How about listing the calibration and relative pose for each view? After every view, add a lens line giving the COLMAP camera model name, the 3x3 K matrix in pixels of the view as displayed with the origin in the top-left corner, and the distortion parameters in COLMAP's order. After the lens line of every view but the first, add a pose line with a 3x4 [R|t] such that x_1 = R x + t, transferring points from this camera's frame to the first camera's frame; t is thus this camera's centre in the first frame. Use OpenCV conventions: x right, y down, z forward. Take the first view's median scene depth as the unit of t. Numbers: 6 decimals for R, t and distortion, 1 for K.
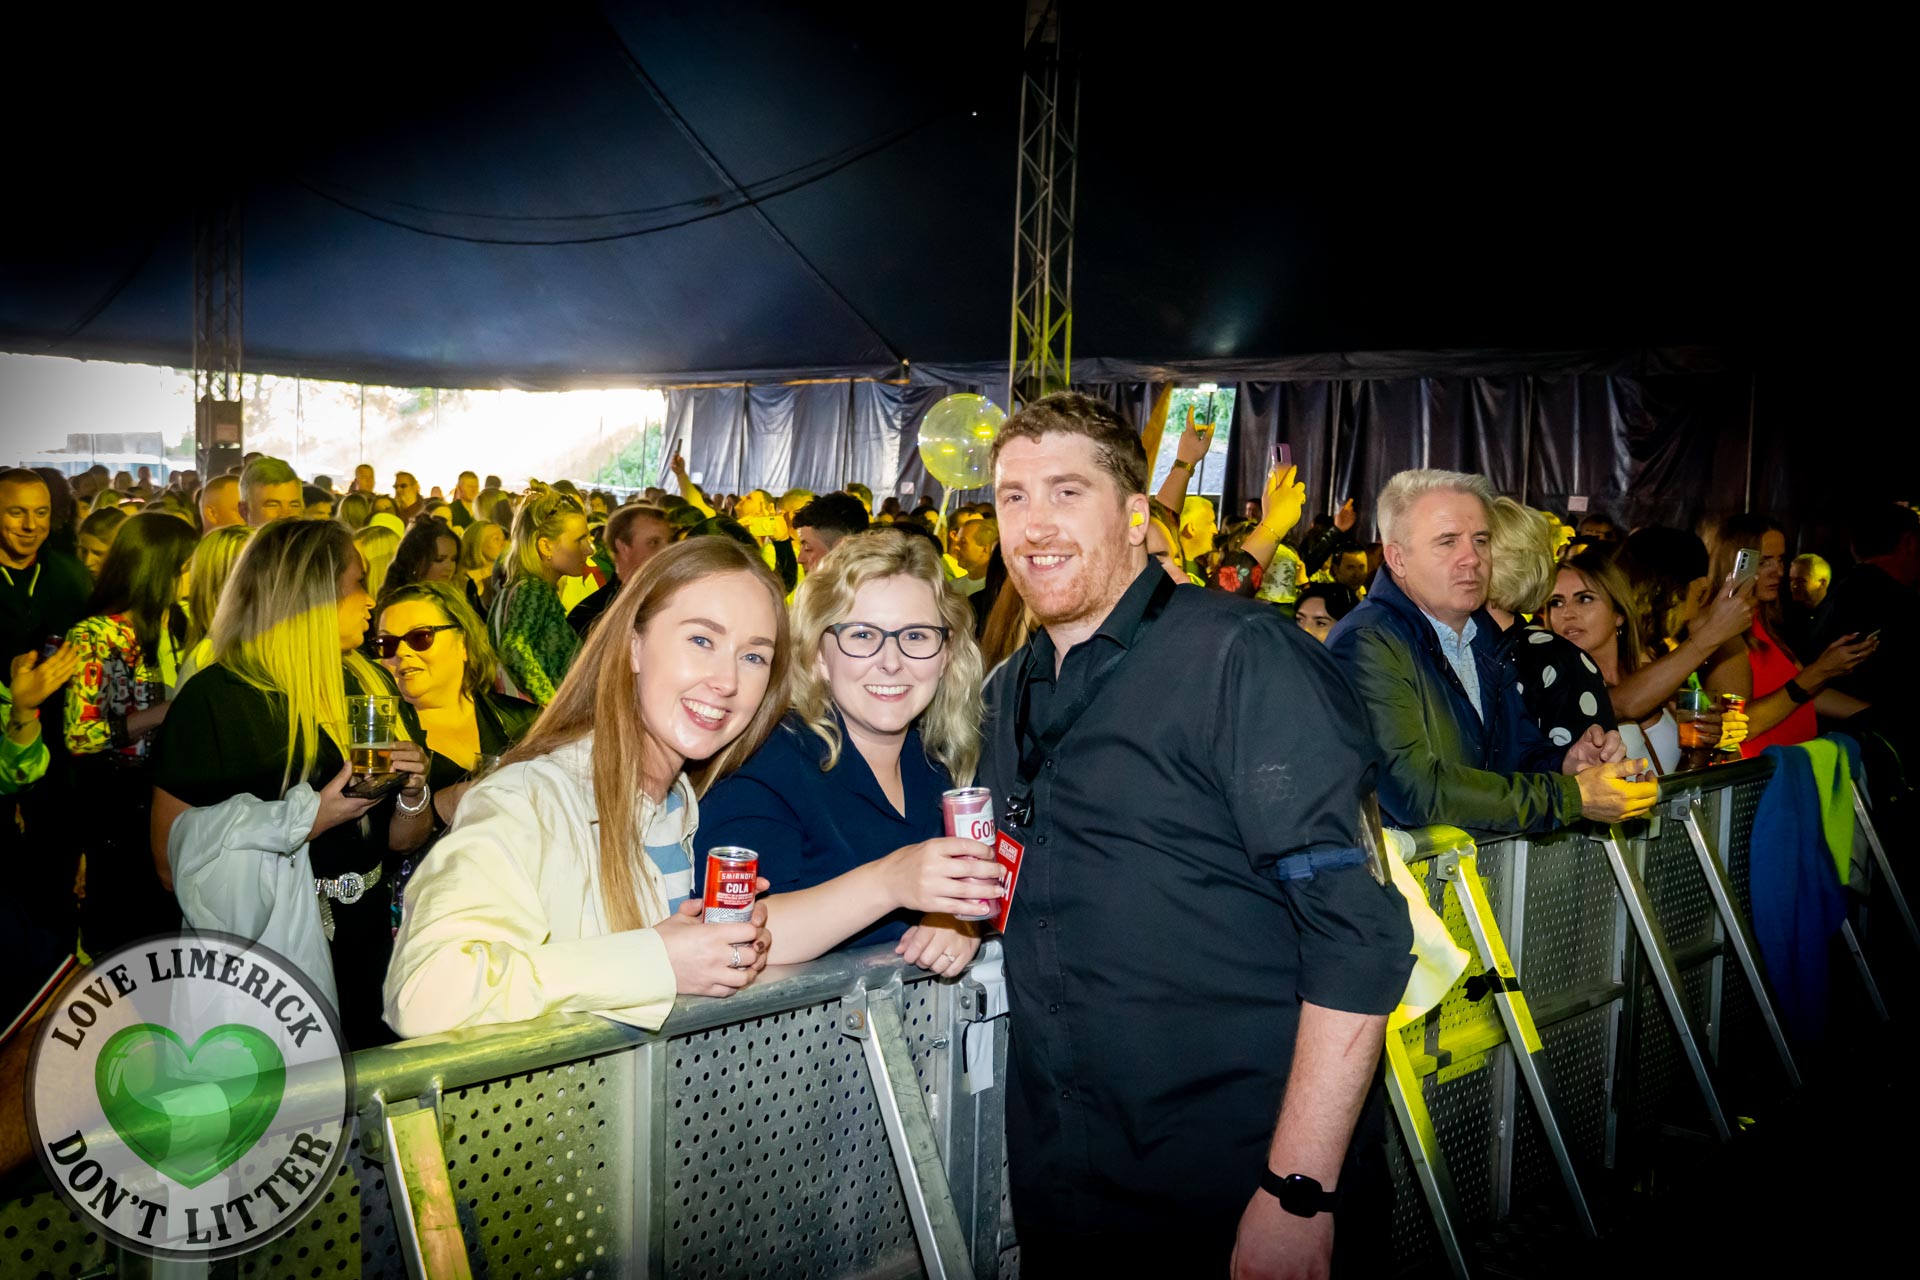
lens RADIAL K [[1981.7, 0, 963.0], [0, 1981.7, 642.8], [0, 0, 1]] dist [0.048031, 0.000000]
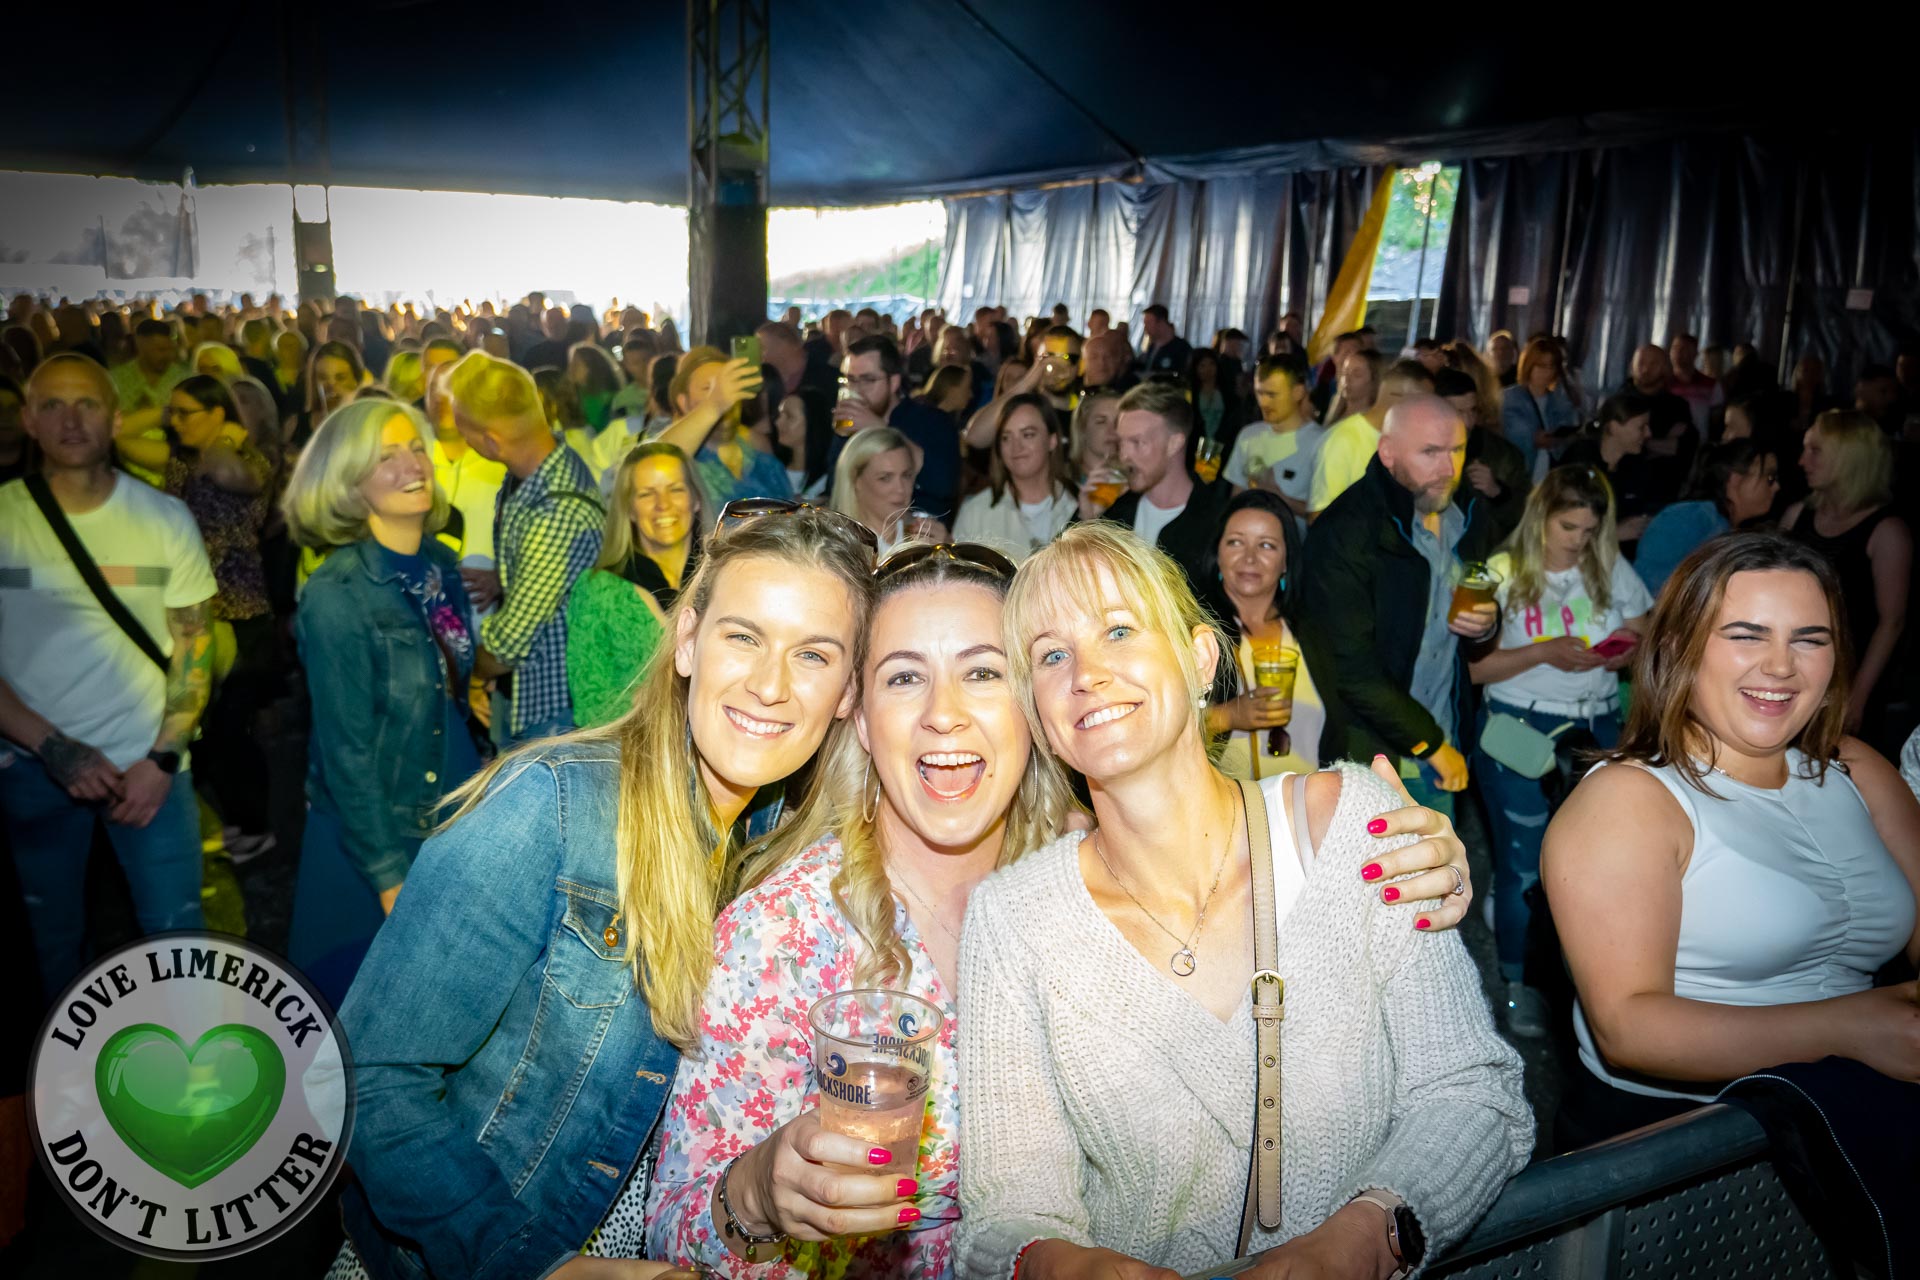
lens RADIAL K [[1686.9, 0, 965.3], [0, 1686.9, 640.2], [0, 0, 1]] dist [0.019992, 0.006865]
pose [[0.947665, 0.044245, -0.316185, 0.192391], [-0.005949, 0.992626, 0.121071, -0.017013], [0.319210, -0.112854, 0.940940, 0.263787]]
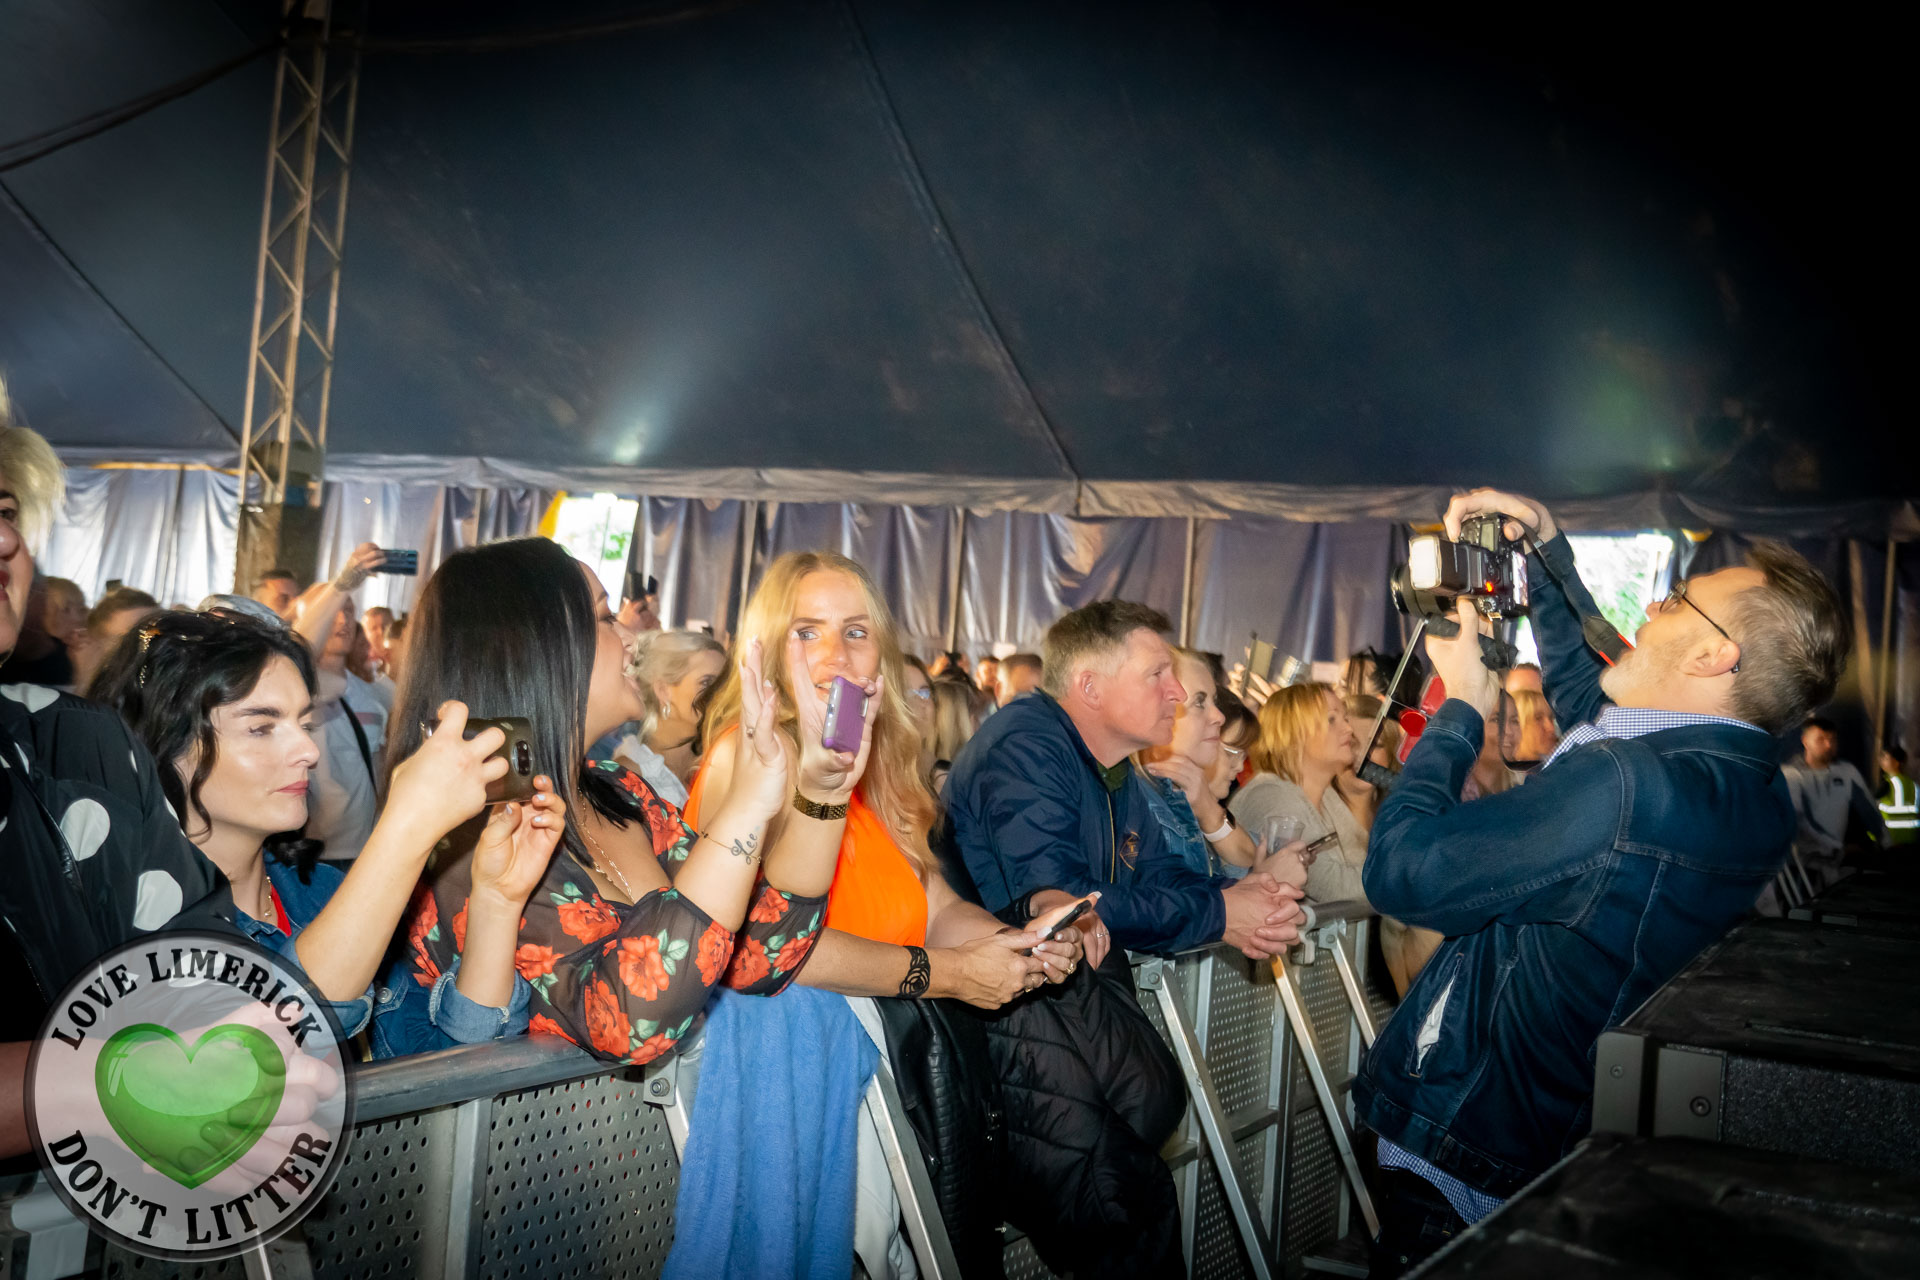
lens RADIAL K [[2166.7, 0, 935.4], [0, 2166.7, 597.9], [0, 0, 1]] dist [0.069334, 0.000000]
pose [[0.972432, 0.054395, 0.226755, 0.058376], [-0.032326, 0.994469, -0.099929, 0.002128], [-0.230936, 0.089844, 0.968812, 0.075644]]
